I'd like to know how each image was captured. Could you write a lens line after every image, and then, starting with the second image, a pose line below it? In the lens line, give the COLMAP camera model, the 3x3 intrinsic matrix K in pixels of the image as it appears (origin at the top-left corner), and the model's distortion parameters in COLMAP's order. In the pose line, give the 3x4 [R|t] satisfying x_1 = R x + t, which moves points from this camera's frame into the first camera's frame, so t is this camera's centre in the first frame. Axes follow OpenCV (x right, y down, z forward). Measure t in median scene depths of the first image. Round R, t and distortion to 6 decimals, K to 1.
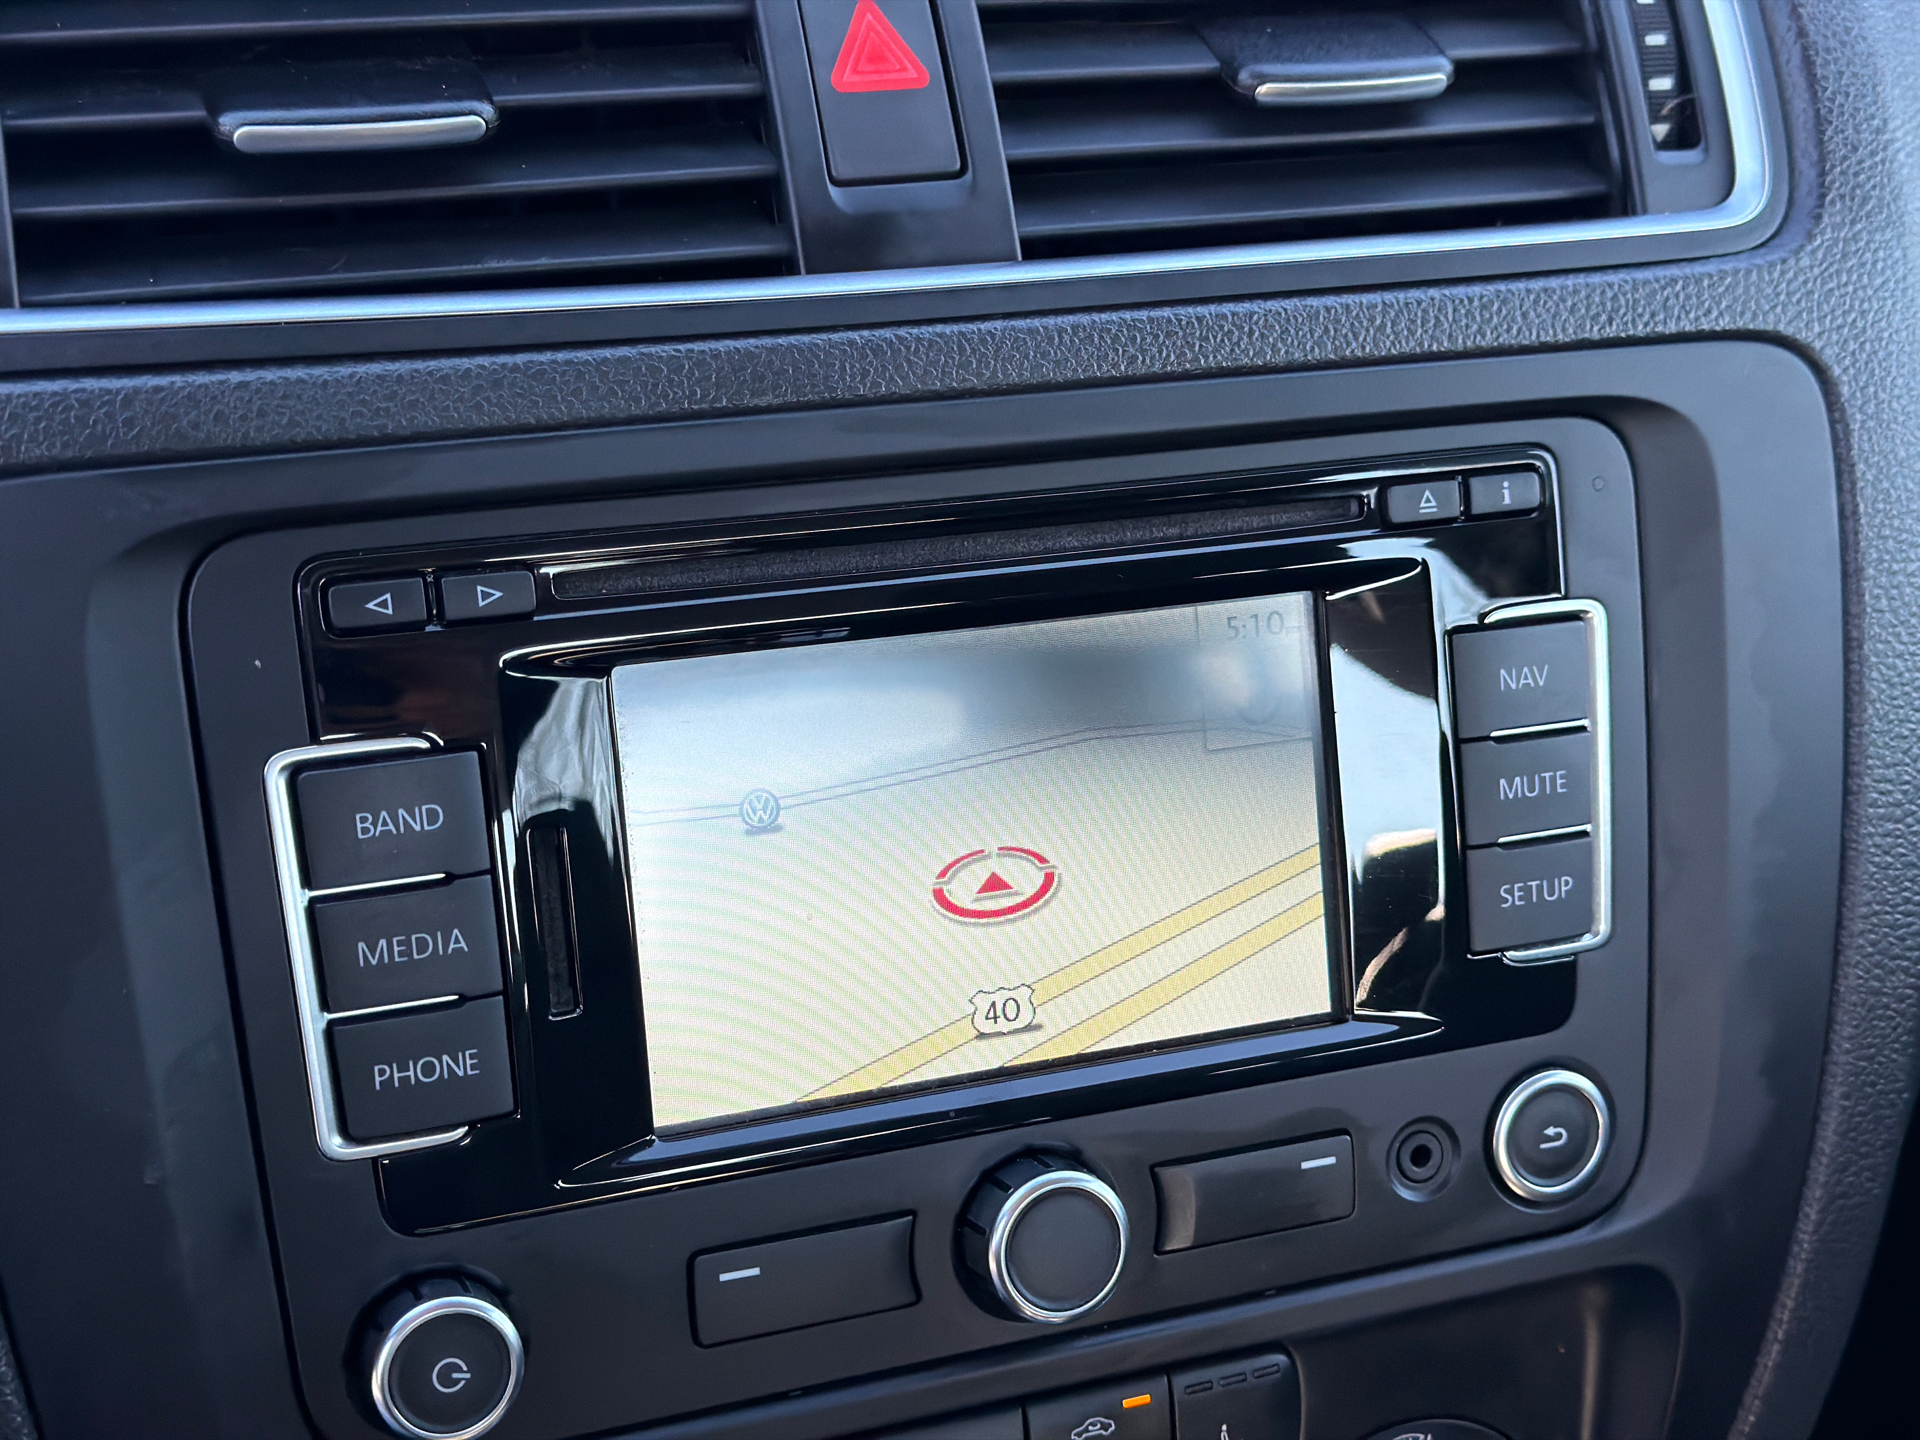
lens RADIAL K [[2746.8, 0, 970.8], [0, 2746.8, 725.0], [0, 0, 1]] dist [0.177555, -0.313423]
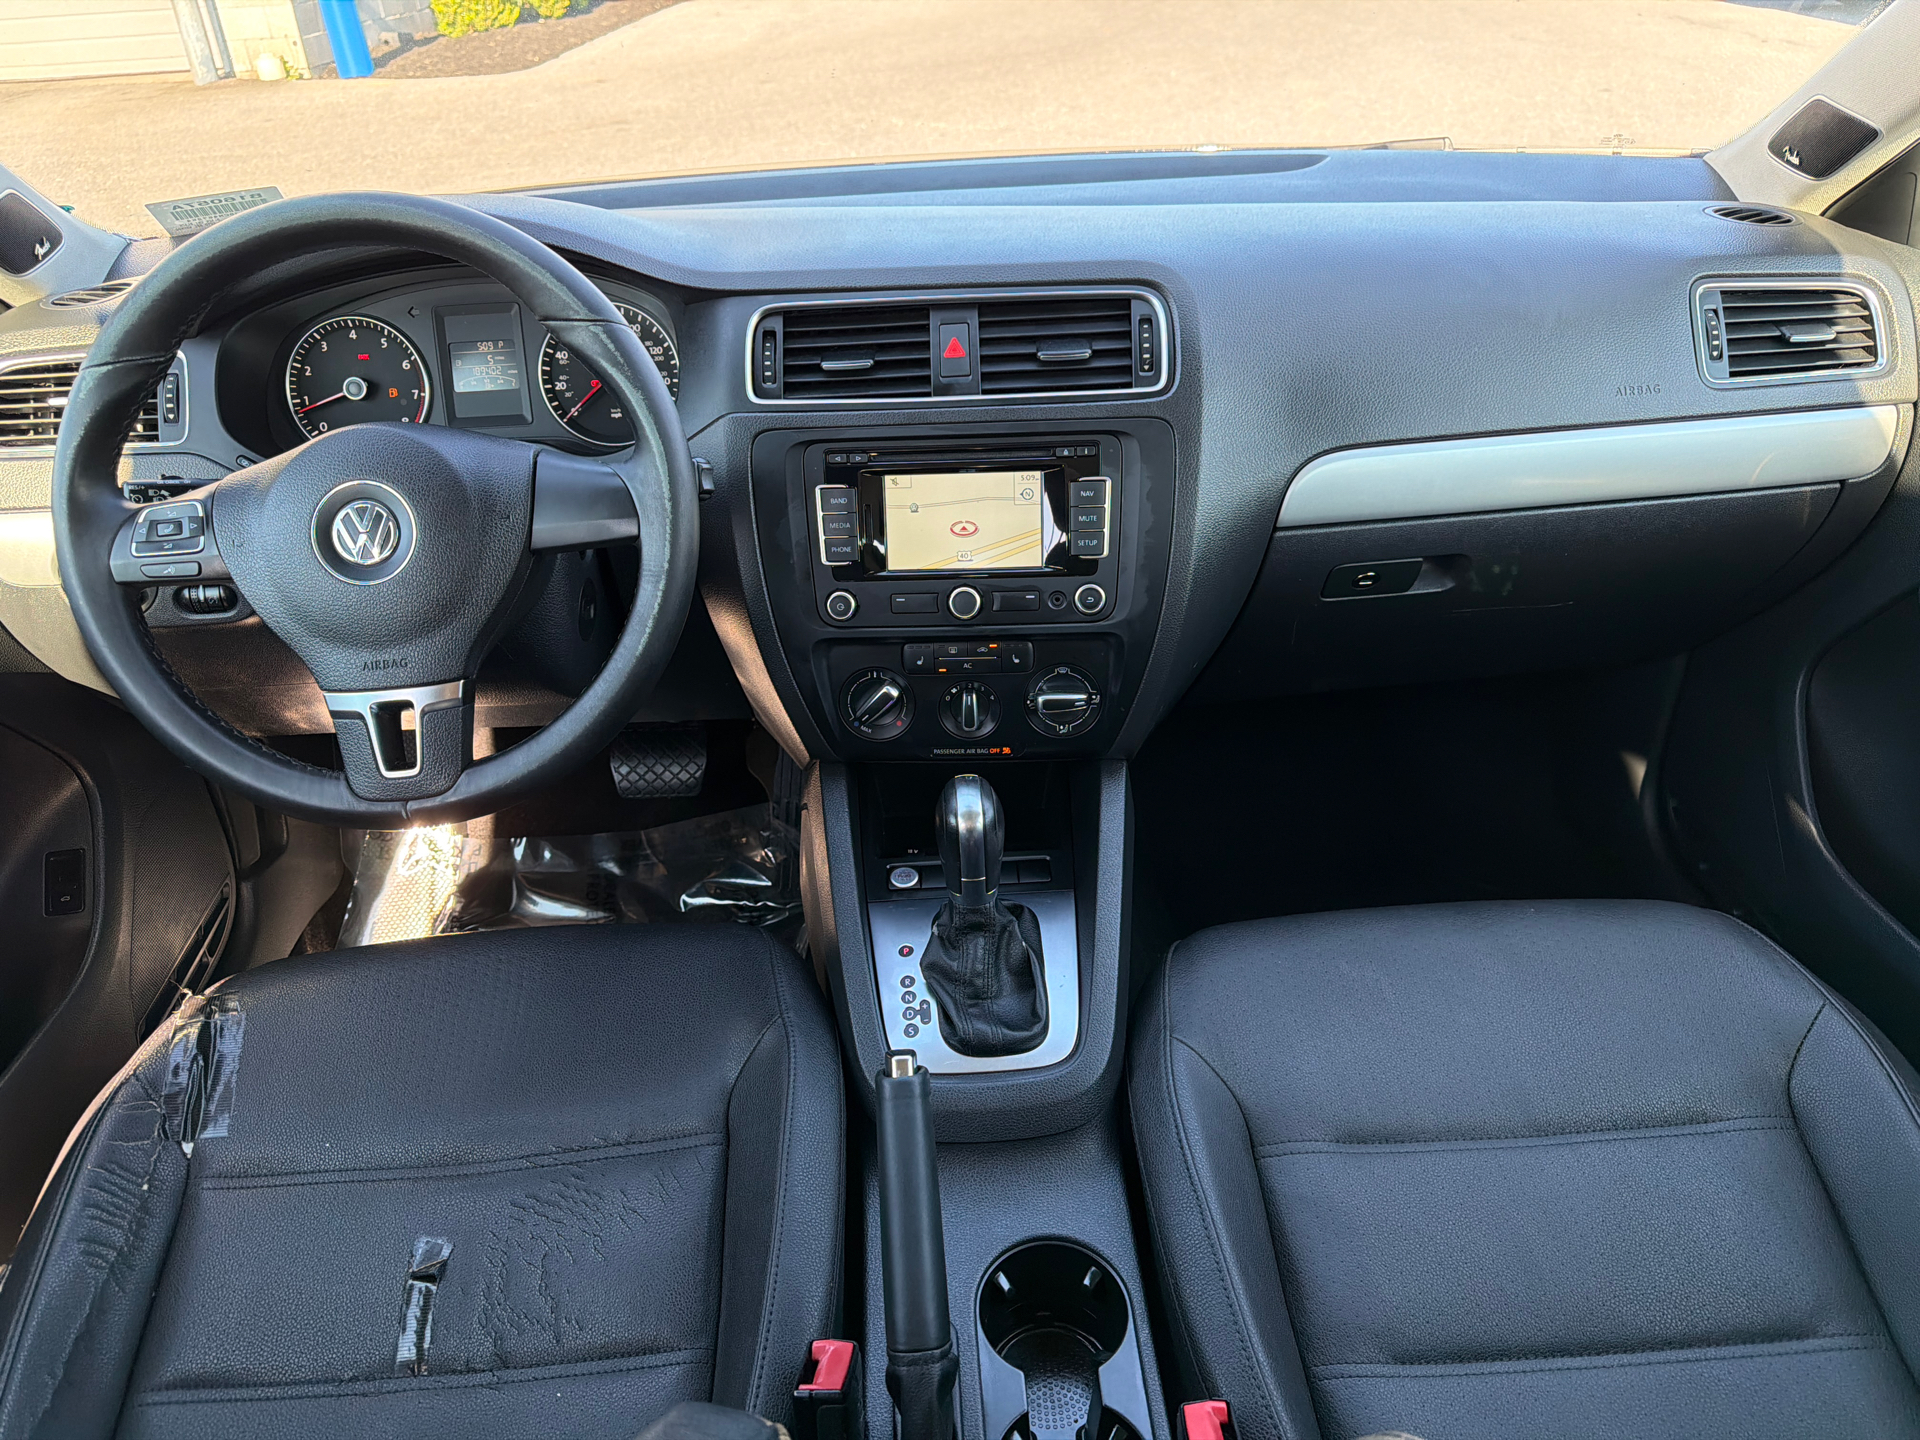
lens RADIAL K [[1376.1, 0, 960.0], [0, 1376.1, 720.0], [0, 0, 1]] dist [0.166981, -0.367857]
pose [[0.908020, 0.132111, -0.397550, 0.978878], [-0.090451, 0.988416, 0.121871, 0.093256], [0.409045, -0.074703, 0.909451, -1.180709]]
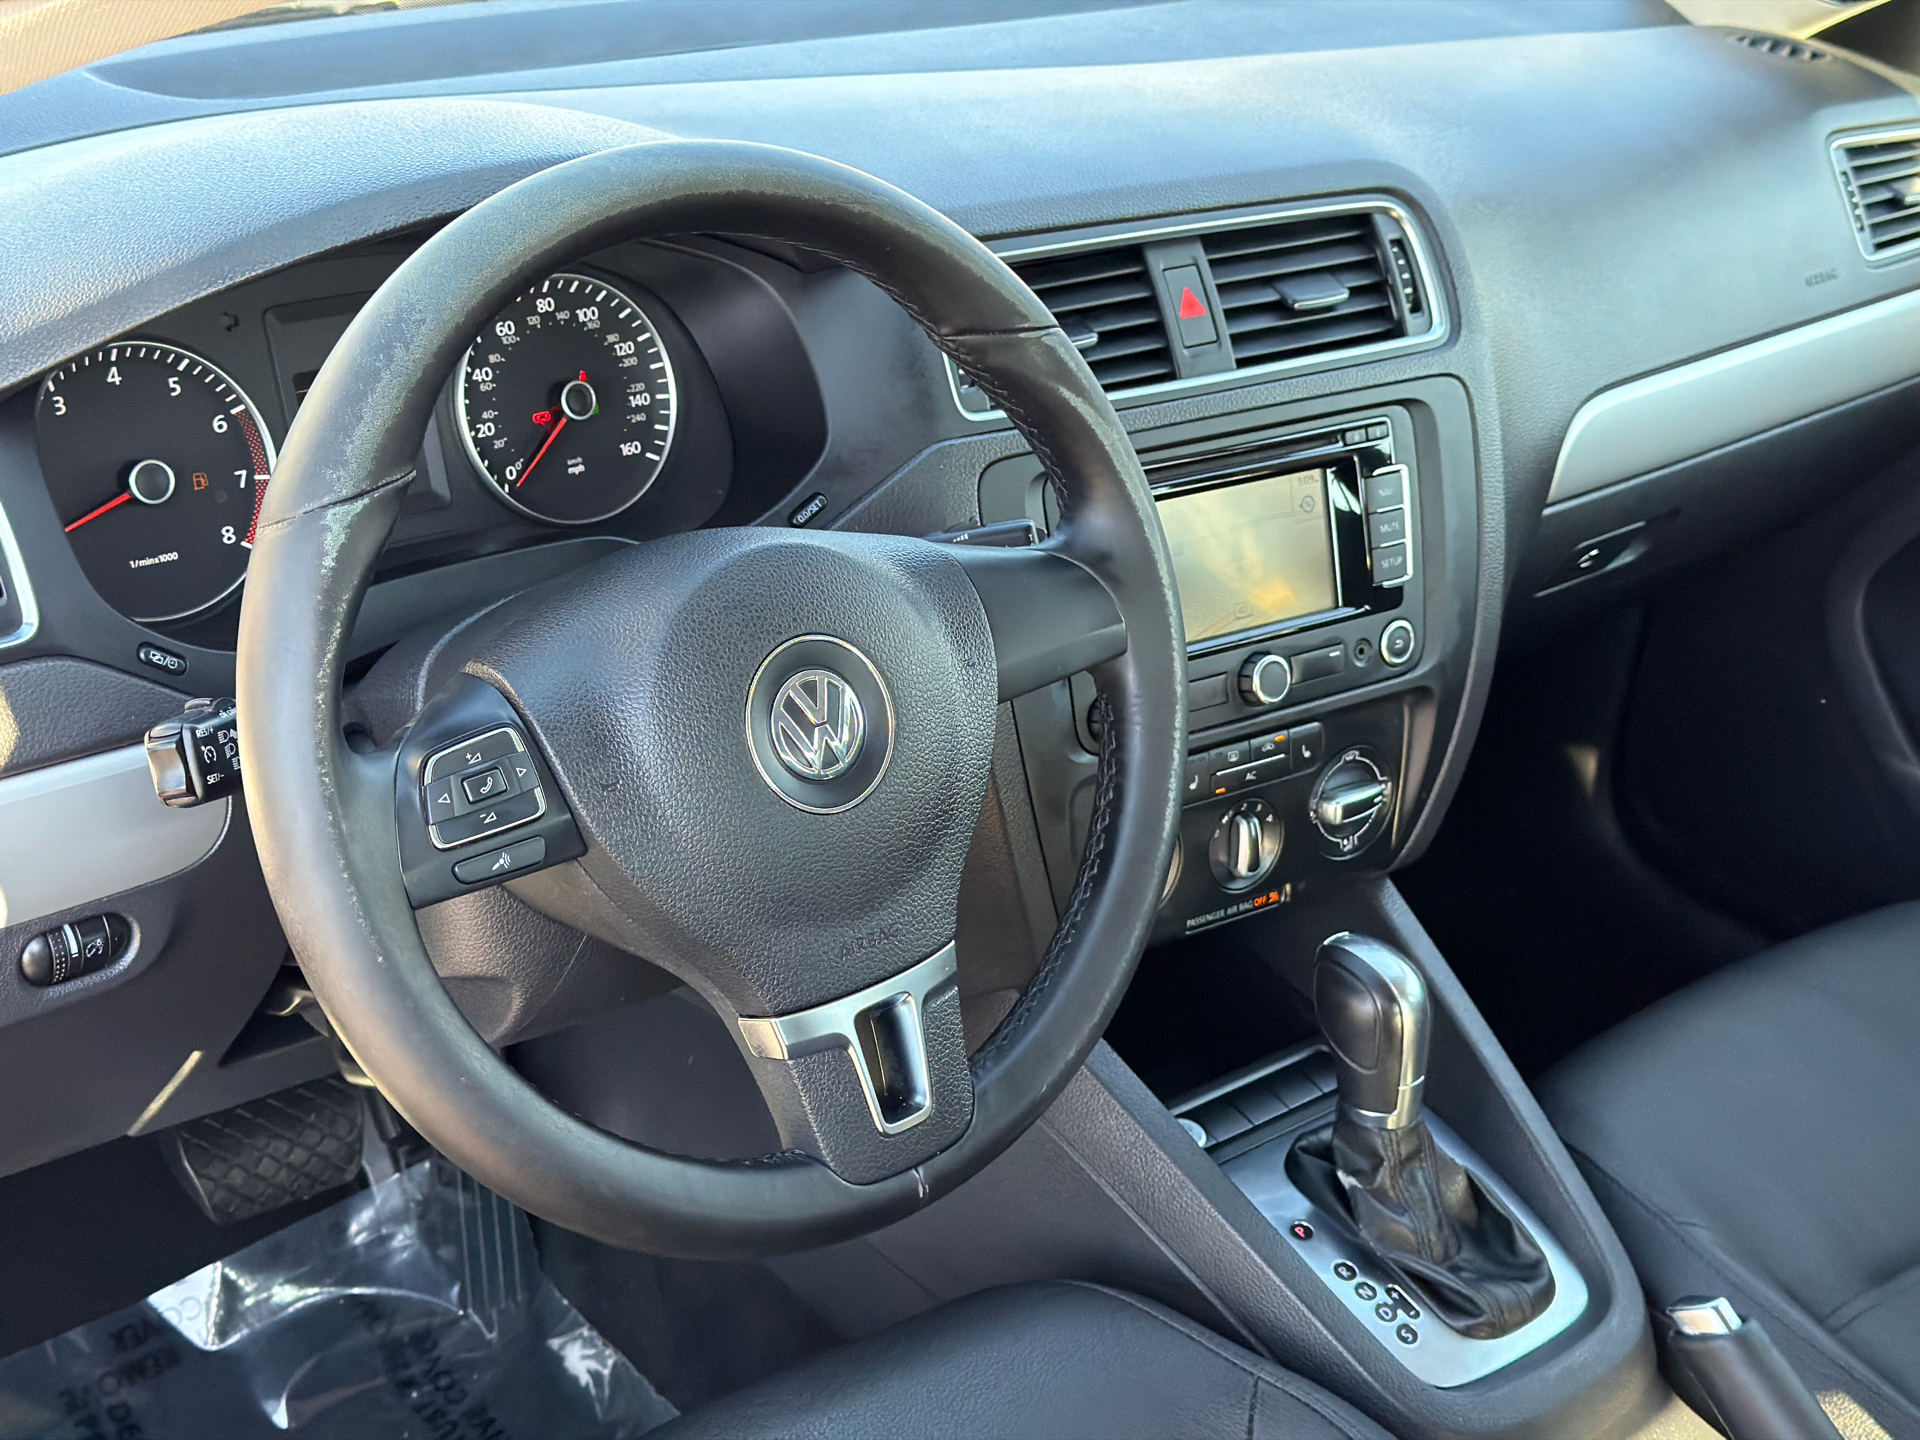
lens RADIAL K [[2756.0, 0, 992.3], [0, 2756.0, 672.9], [0, 0, 1]] dist [0.162442, -0.035388]
pose [[0.967211, -0.075070, 0.242627, -1.008647], [0.065819, 0.996770, 0.046026, 0.013018], [-0.245299, -0.028548, 0.969027, -1.921808]]
